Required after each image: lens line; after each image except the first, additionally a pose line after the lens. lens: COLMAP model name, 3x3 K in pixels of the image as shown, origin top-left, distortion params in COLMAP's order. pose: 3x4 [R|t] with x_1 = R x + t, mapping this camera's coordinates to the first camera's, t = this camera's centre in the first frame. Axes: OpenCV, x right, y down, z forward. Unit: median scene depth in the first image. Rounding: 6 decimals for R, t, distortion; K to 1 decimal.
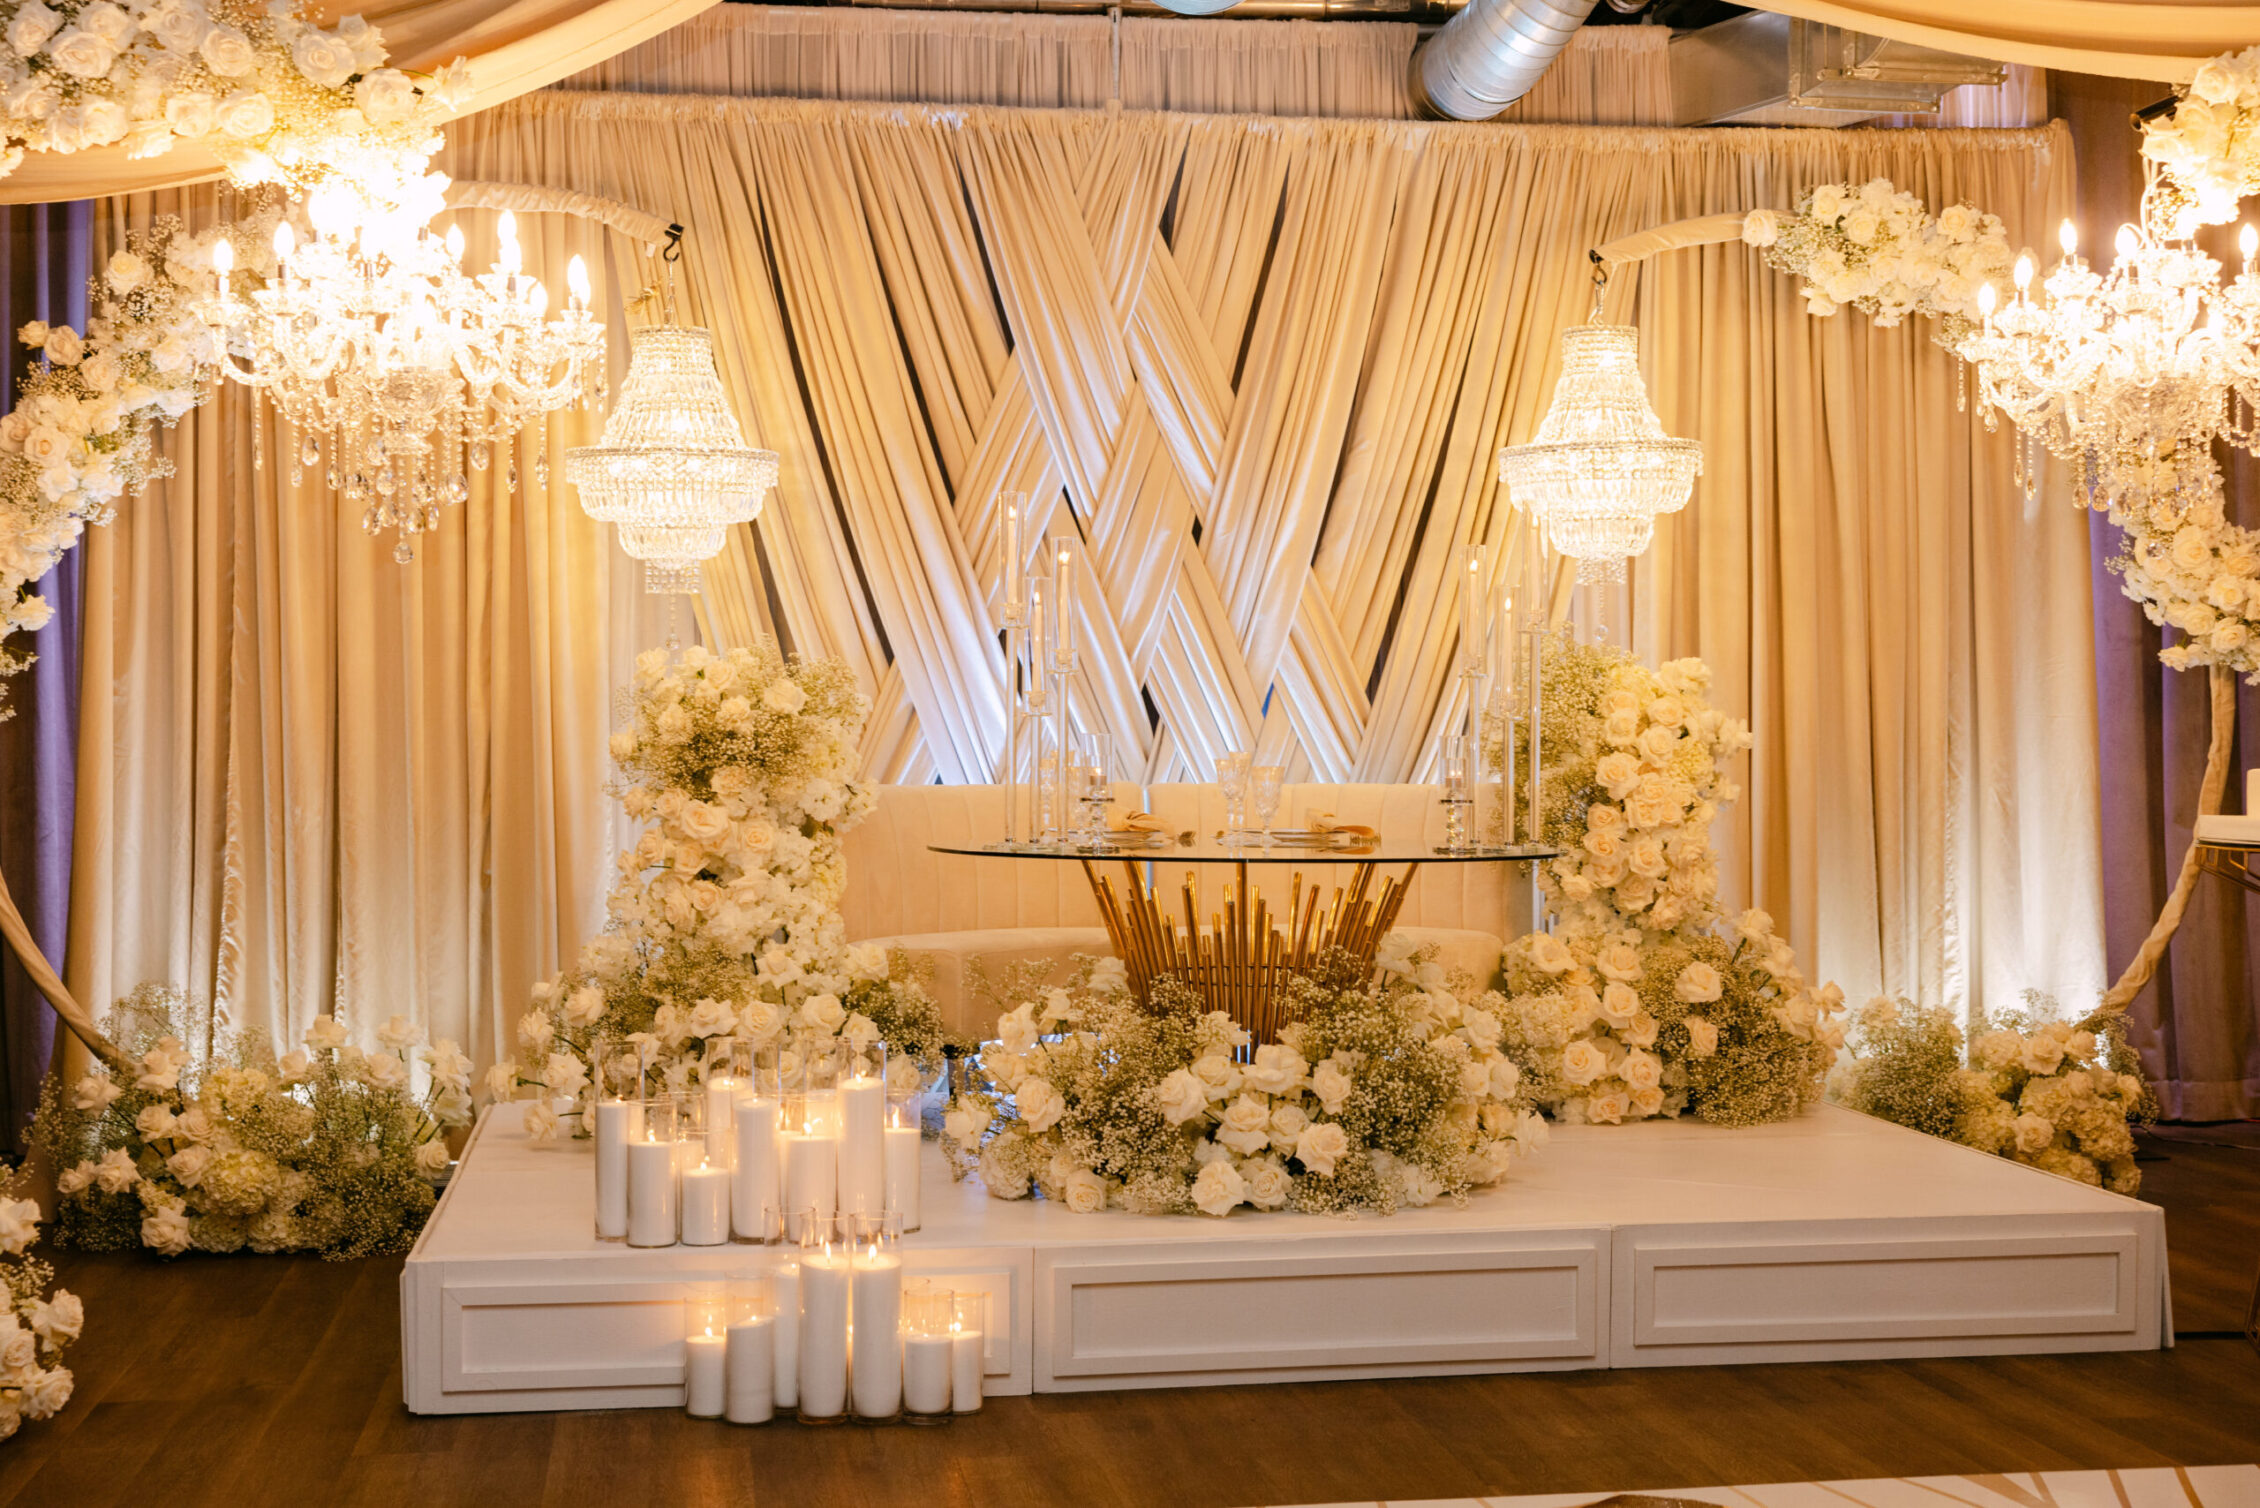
lens RADIAL K [[2909.9, 0, 1130.0], [0, 2909.9, 754.0], [0, 0, 1]] dist [0.018732, 0.067579]
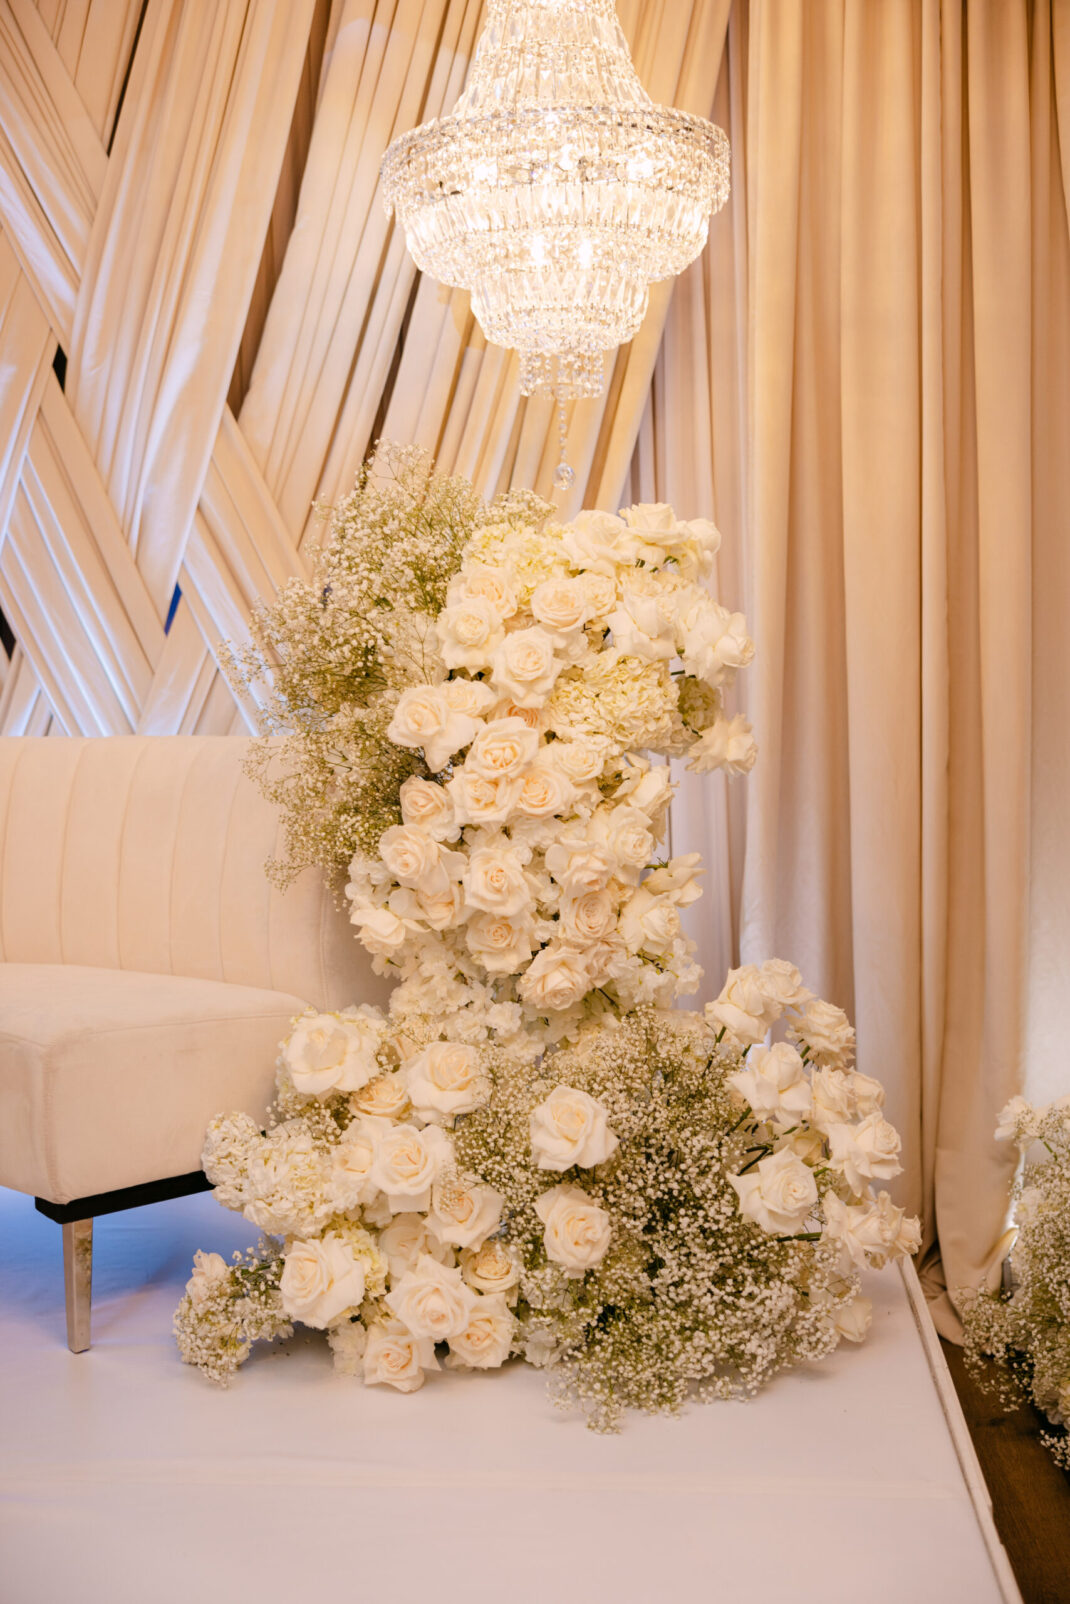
lens RADIAL K [[1744.2, 0, 535.0], [0, 1744.2, 802.0], [0, 0, 1]] dist [-0.012895, -0.008091]
pose [[0.964612, 0.002136, -0.263665, 0.268210], [0.016517, 0.997514, 0.068511, 0.000073], [0.263155, -0.070442, 0.962178, 0.700405]]
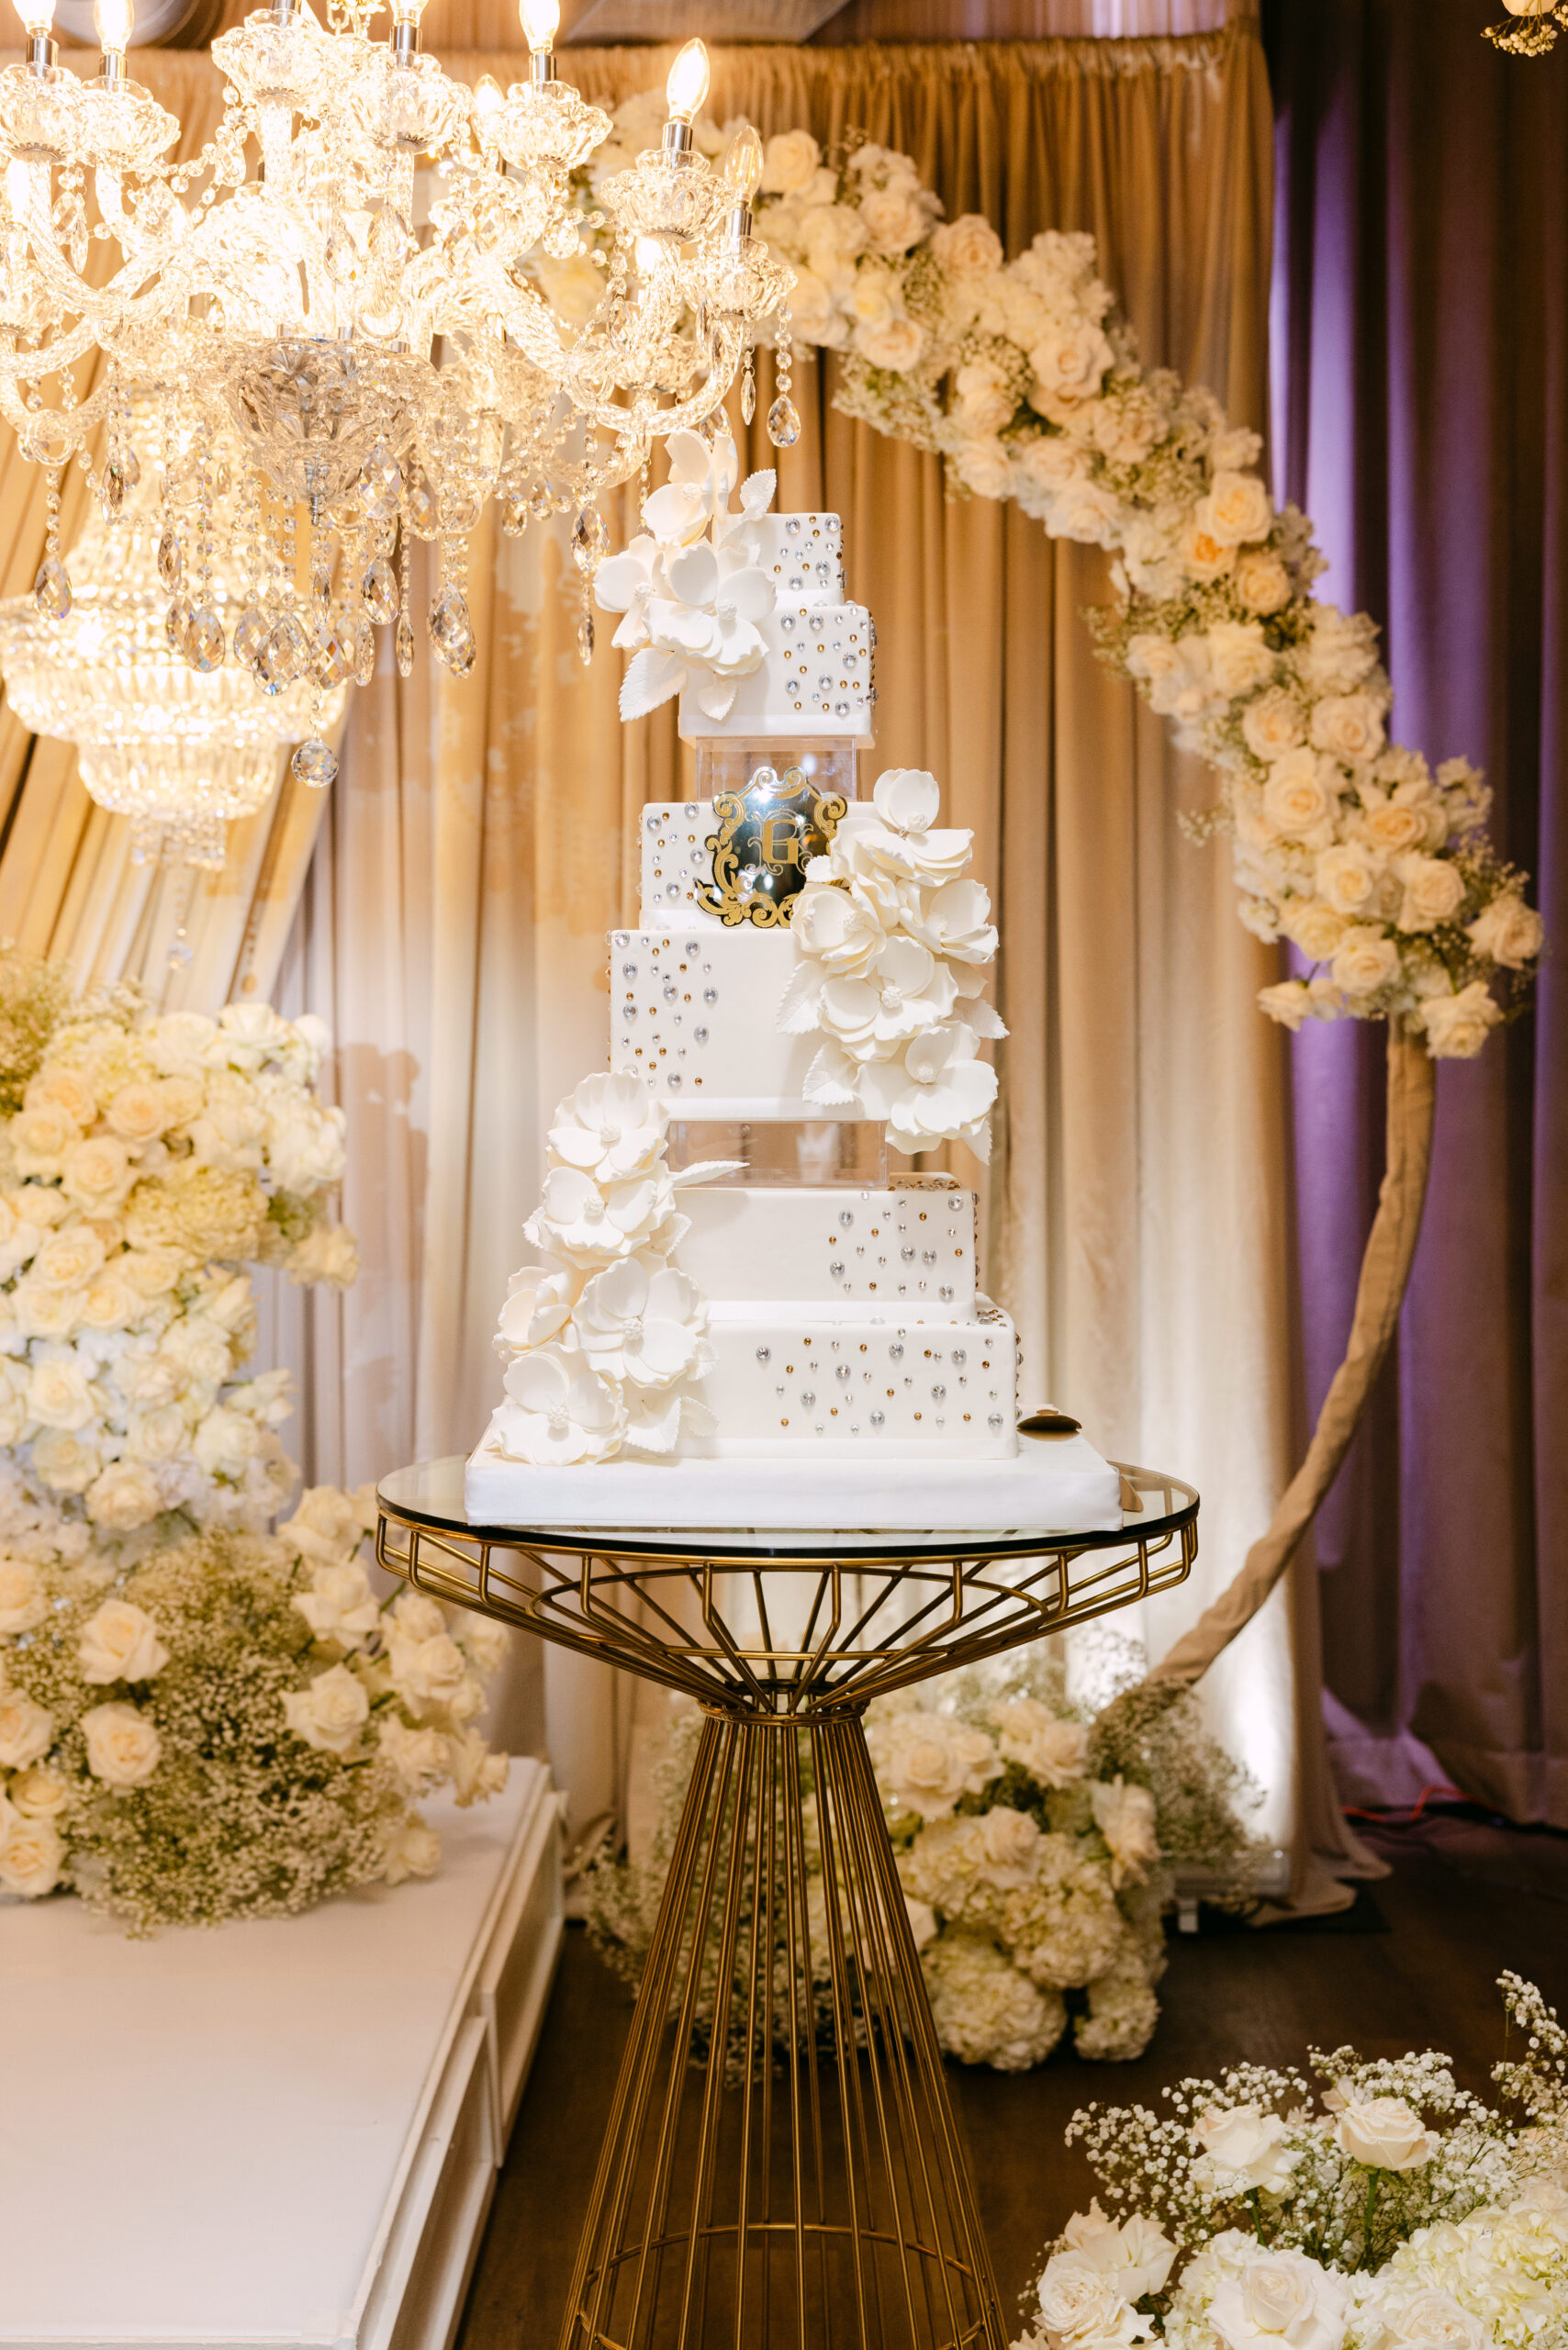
lens RADIAL K [[3316.5, 0, 782.4], [0, 3316.5, 1082.0], [0, 0, 1]] dist [-0.098145, 0.671470]
pose [[0.984918, 0.007387, -0.172863, 0.406944], [-0.006550, 0.999964, 0.005411, -0.023874], [0.172897, -0.004197, 0.984931, 0.443223]]
